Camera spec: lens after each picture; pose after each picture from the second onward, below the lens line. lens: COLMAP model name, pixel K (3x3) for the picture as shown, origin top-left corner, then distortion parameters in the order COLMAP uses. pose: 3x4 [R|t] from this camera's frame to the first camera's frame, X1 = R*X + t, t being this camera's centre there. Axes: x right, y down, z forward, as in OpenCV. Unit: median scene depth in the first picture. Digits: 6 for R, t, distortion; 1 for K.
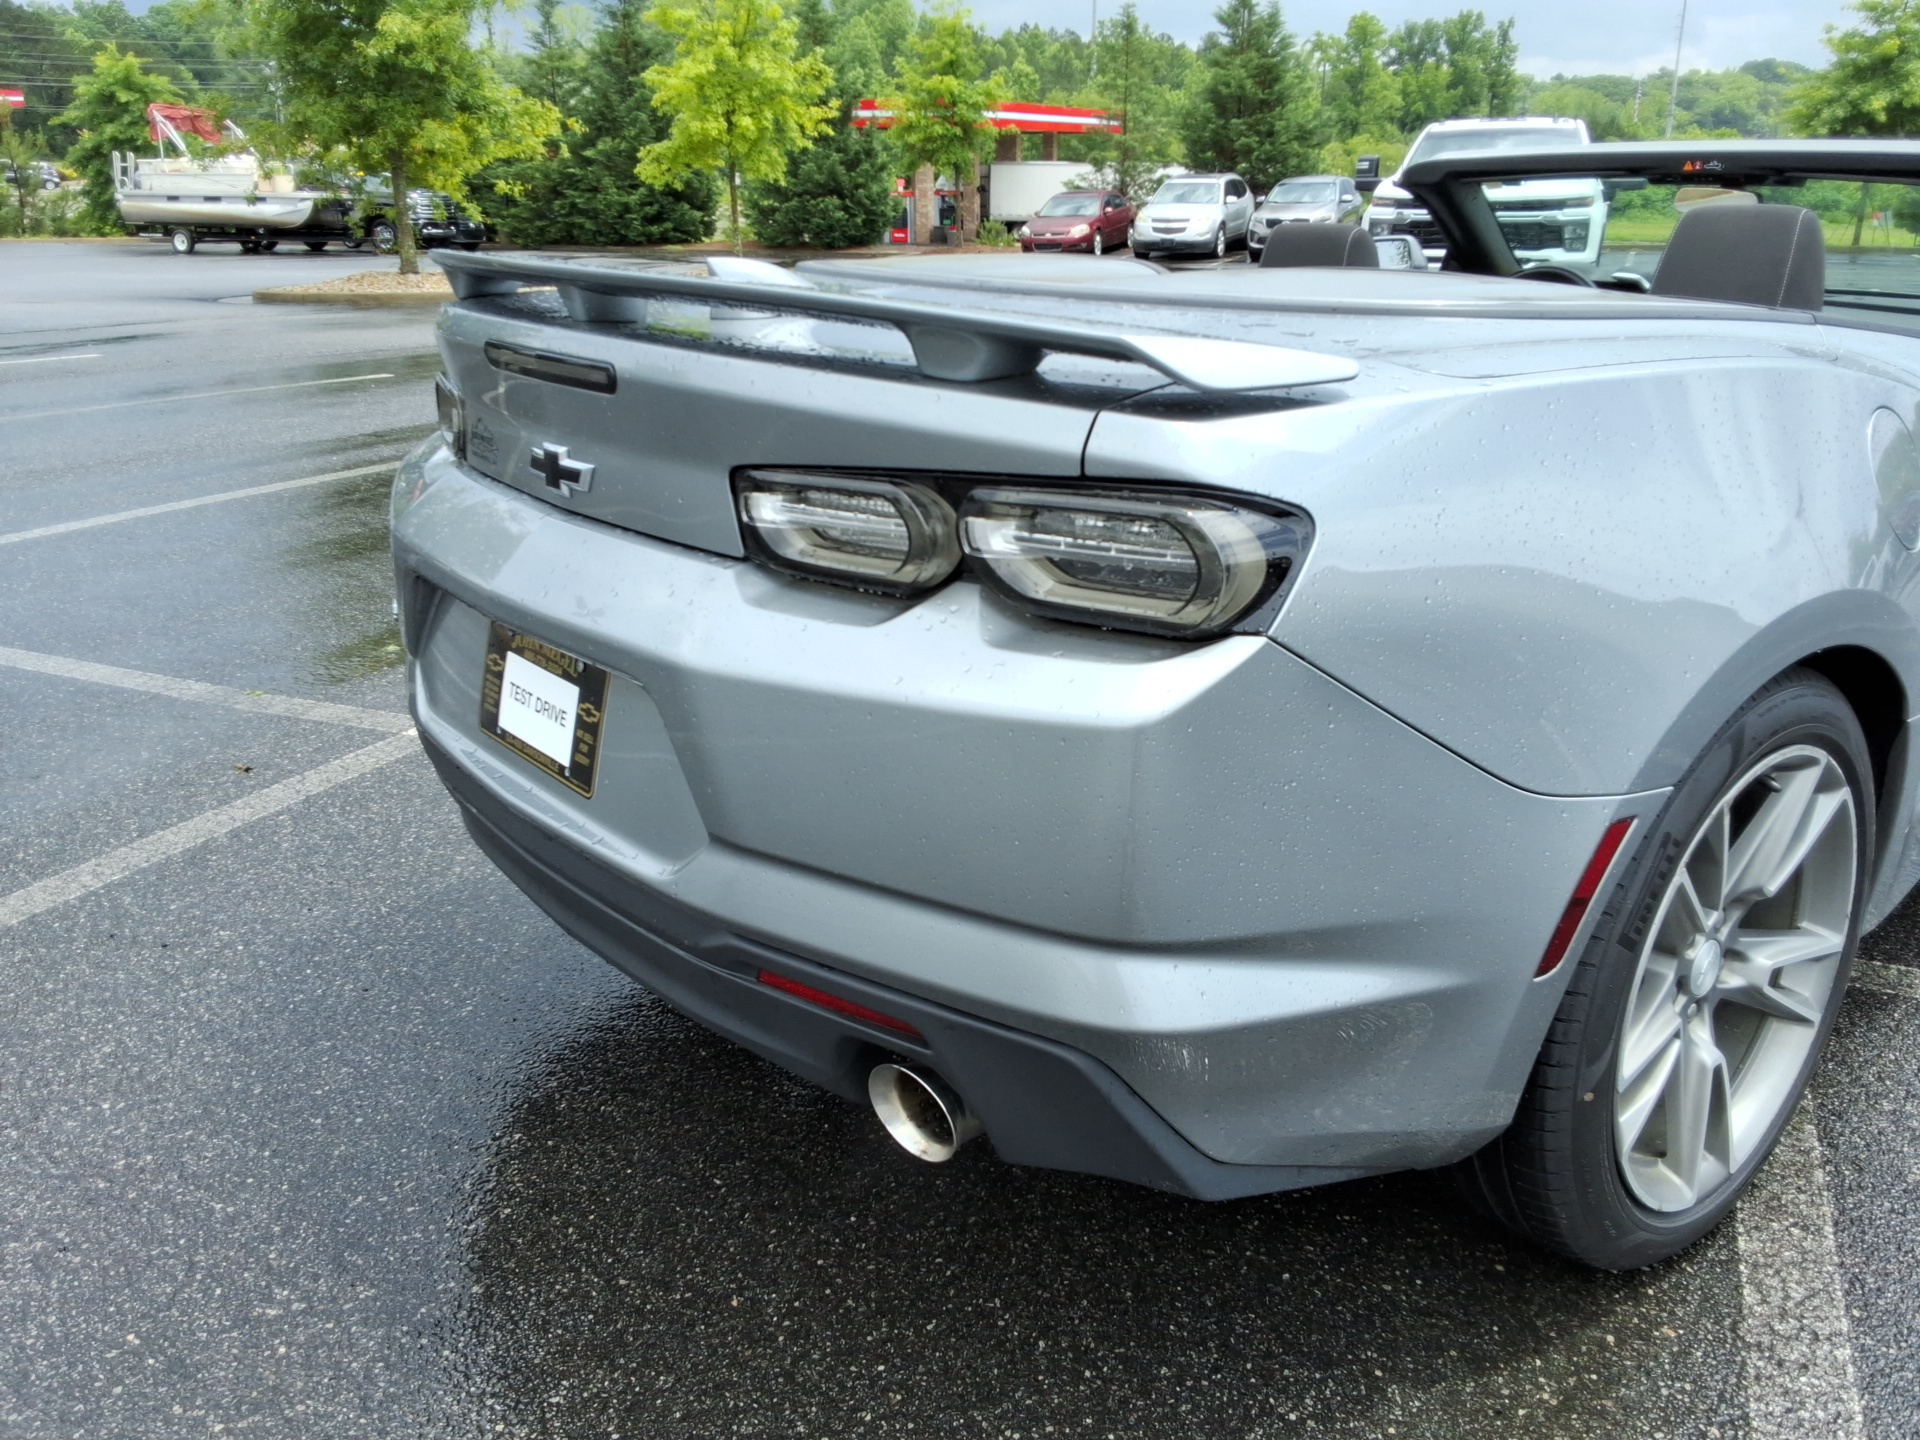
lens RADIAL K [[1529.1, 0, 993.0], [0, 1529.1, 724.7], [0, 0, 1]] dist [0.089848, -0.131210]
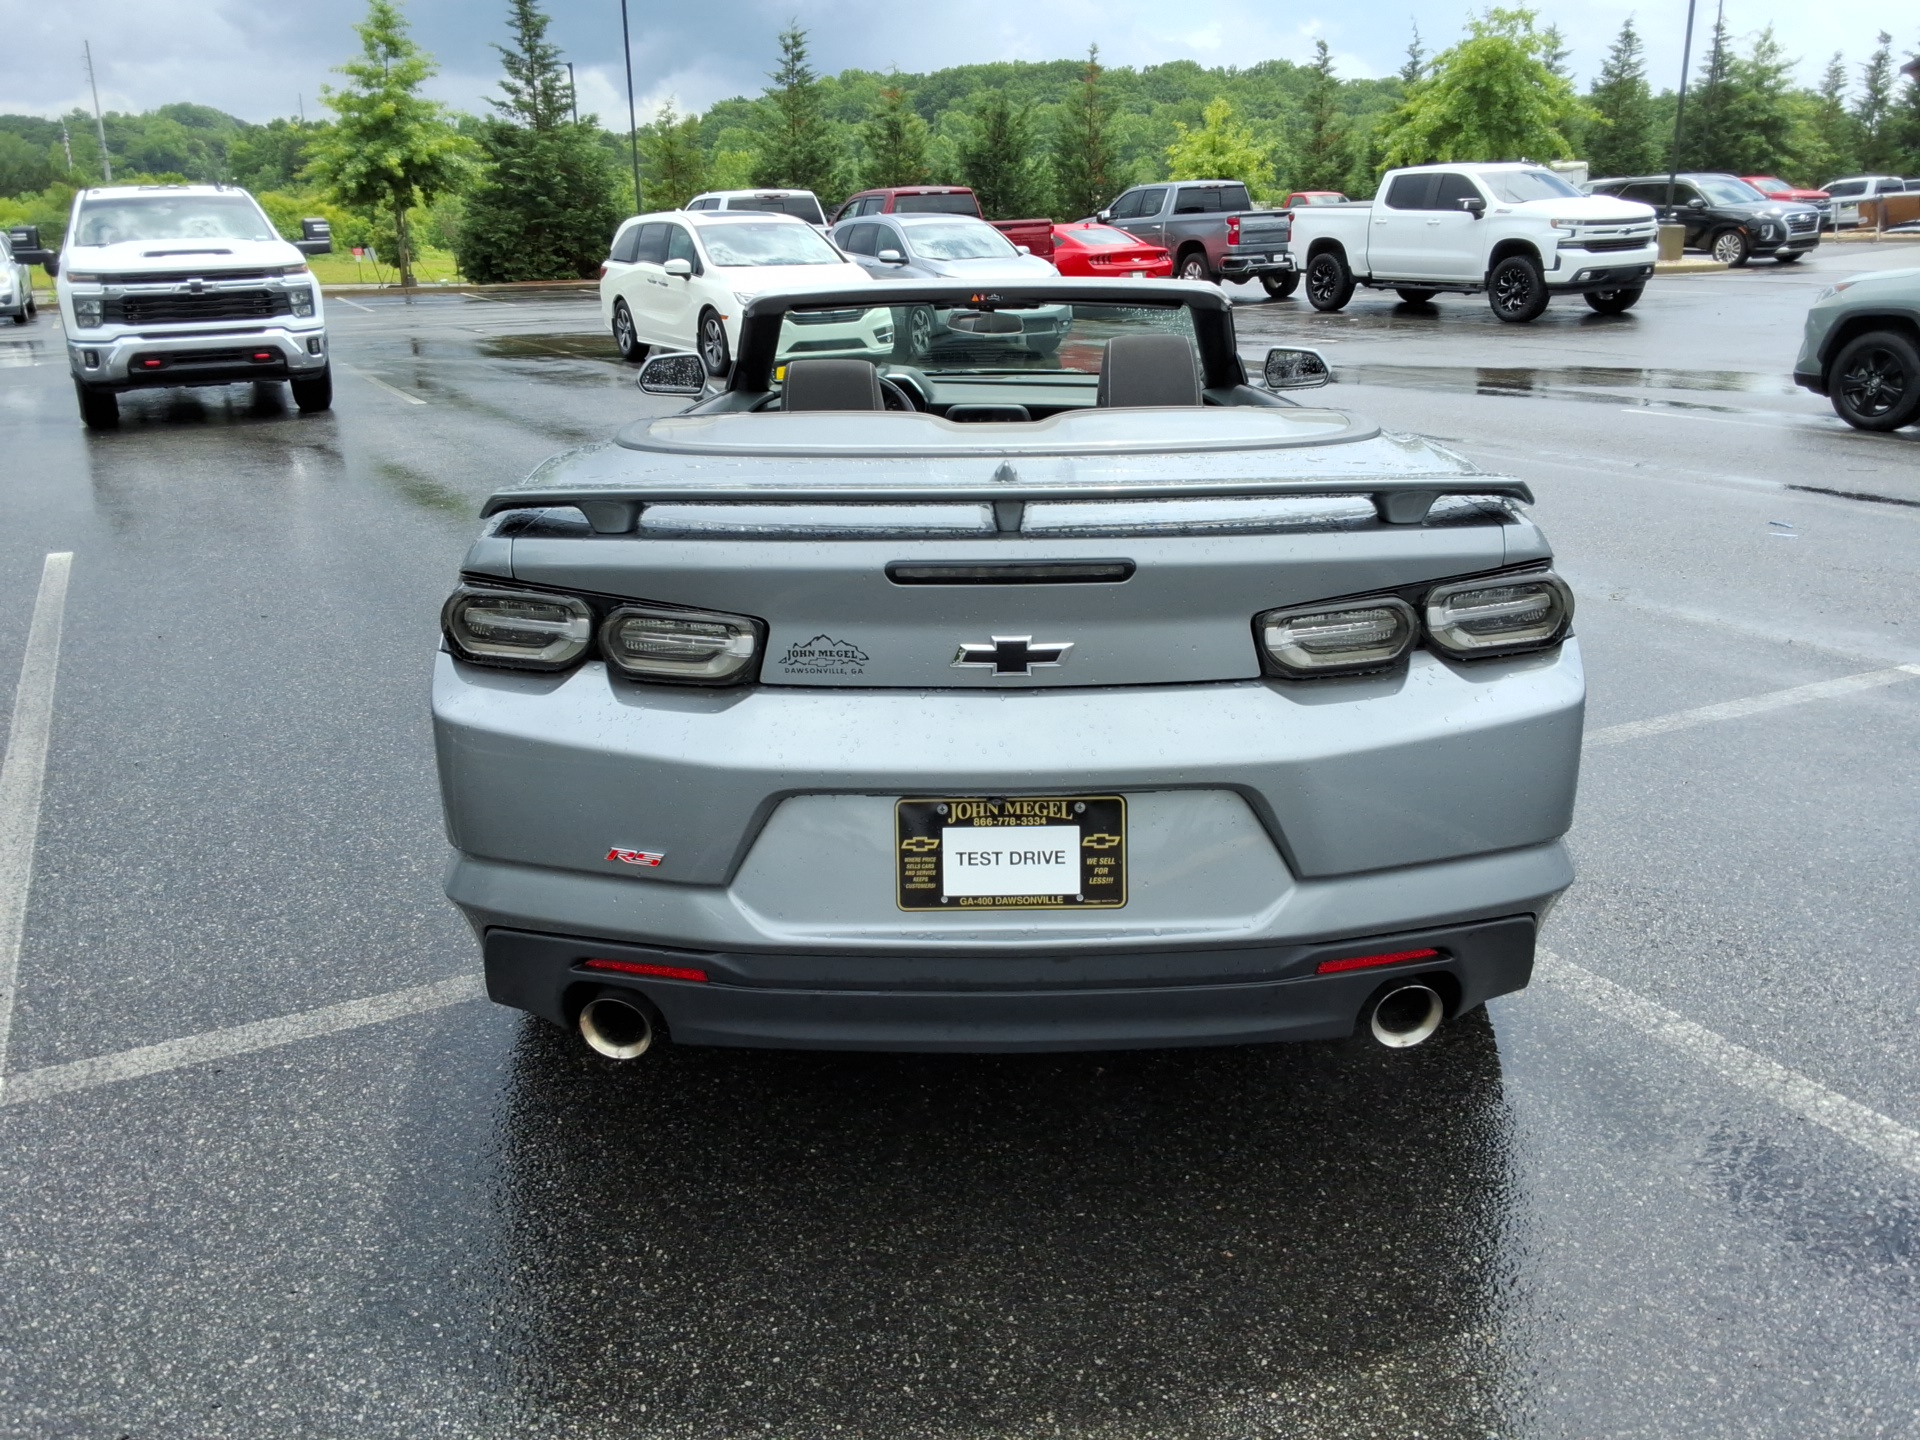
lens RADIAL K [[1529.1, 0, 969.2], [0, 1529.1, 714.3], [0, 0, 1]] dist [0.089848, -0.131210]
pose [[0.642590, -0.246137, 0.725600, -0.059575], [0.267923, 0.959397, 0.088172, -0.011997], [-0.717841, 0.137746, 0.682445, 0.011937]]
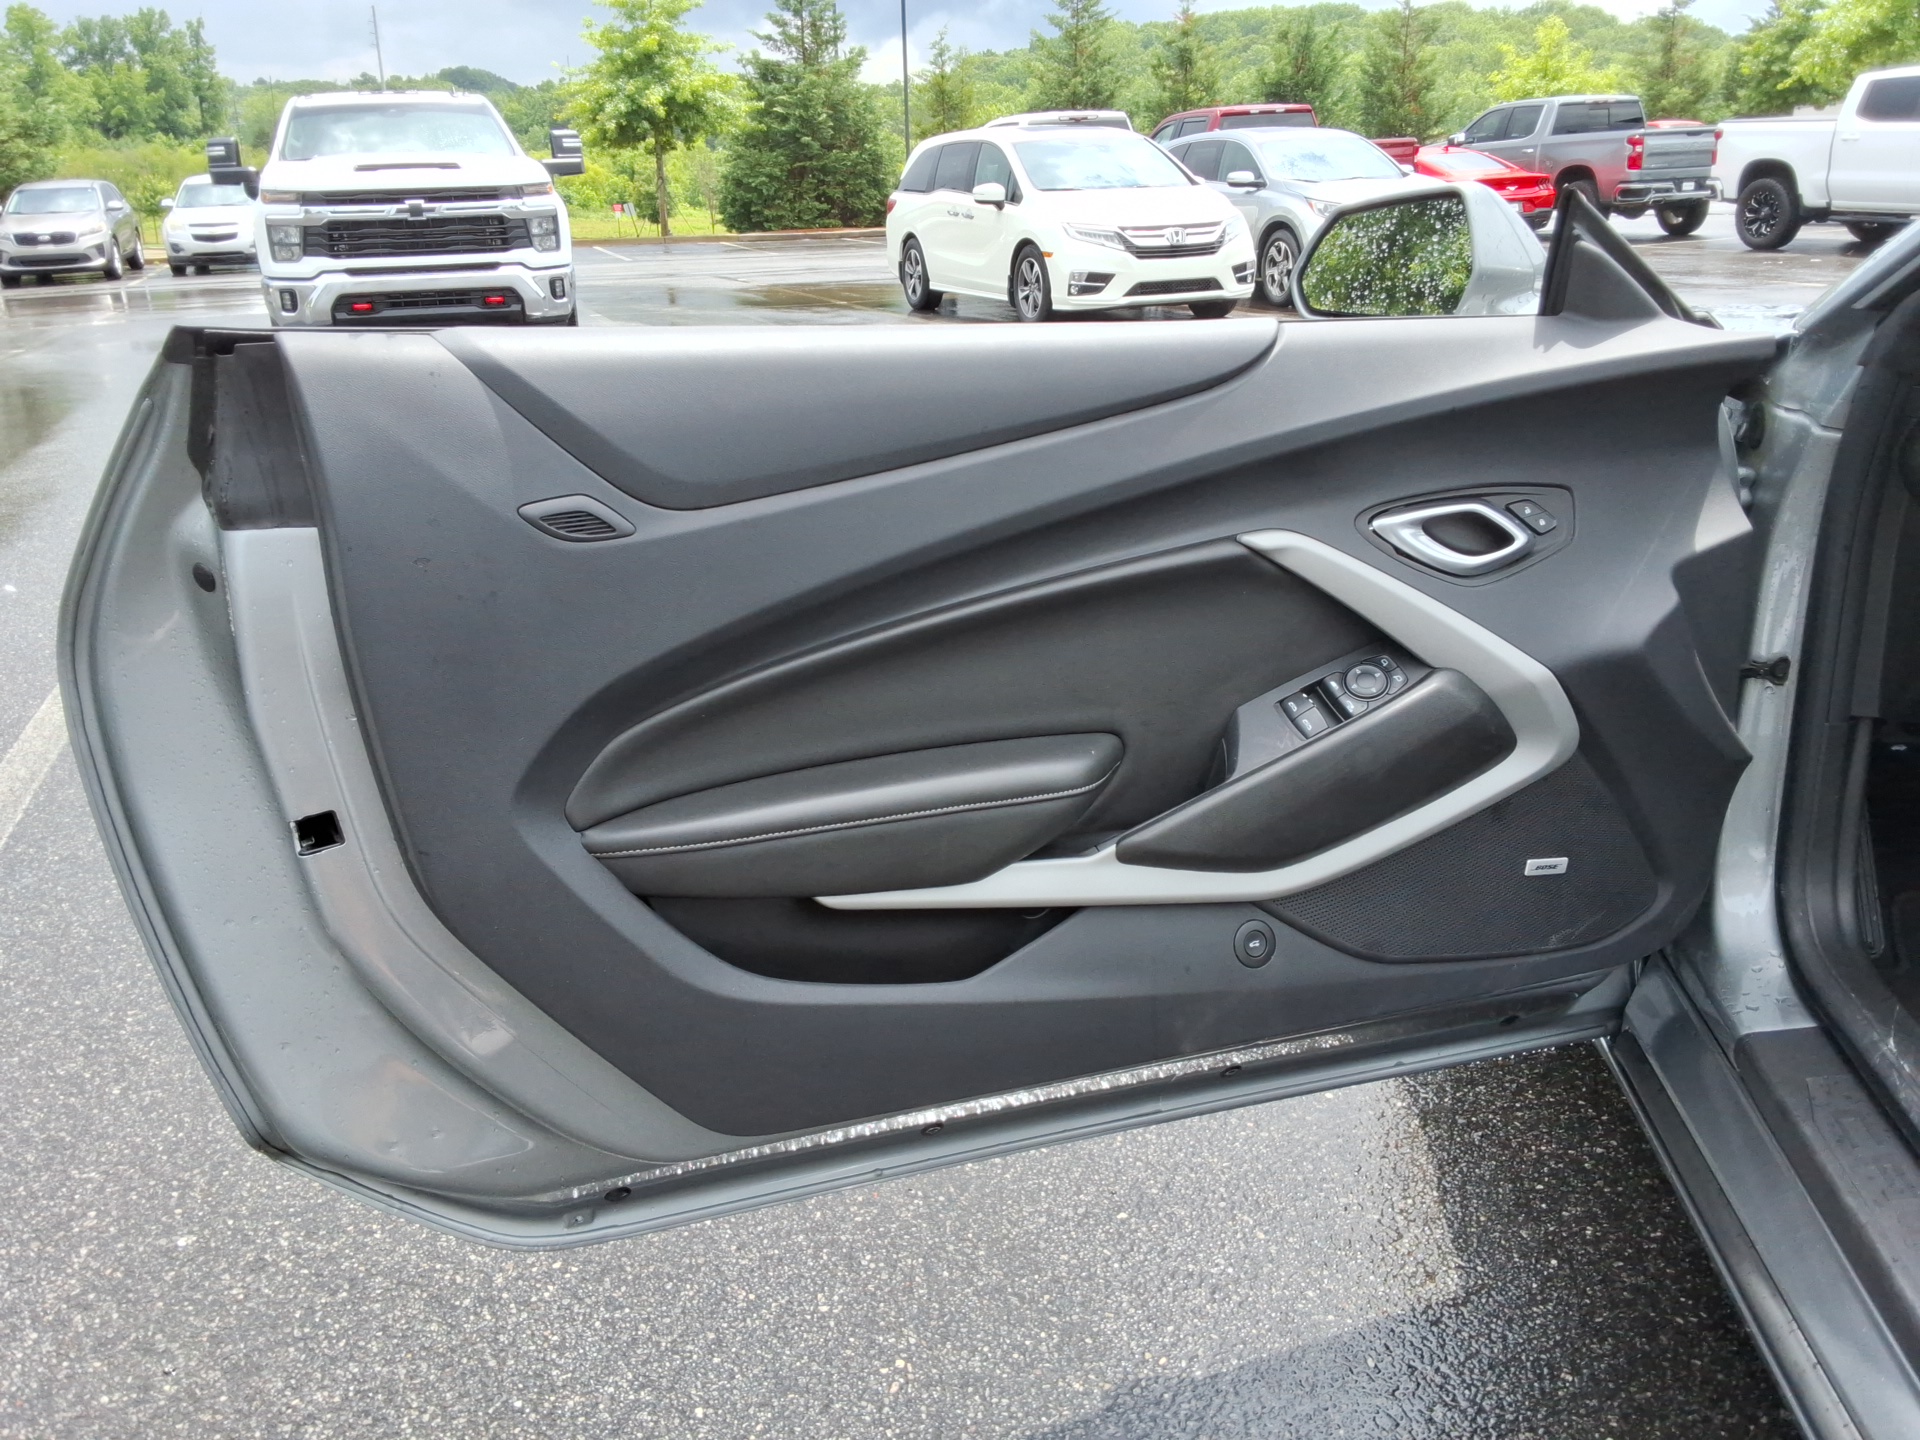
lens RADIAL K [[1529.1, 0, 968.6], [0, 1529.1, 721.8], [0, 0, 1]] dist [0.089848, -0.131210]
pose [[0.748793, -0.238831, 0.618279, -0.006609], [0.241859, 0.966958, 0.080607, -0.033093], [-0.617101, 0.089178, 0.781814, 0.104885]]
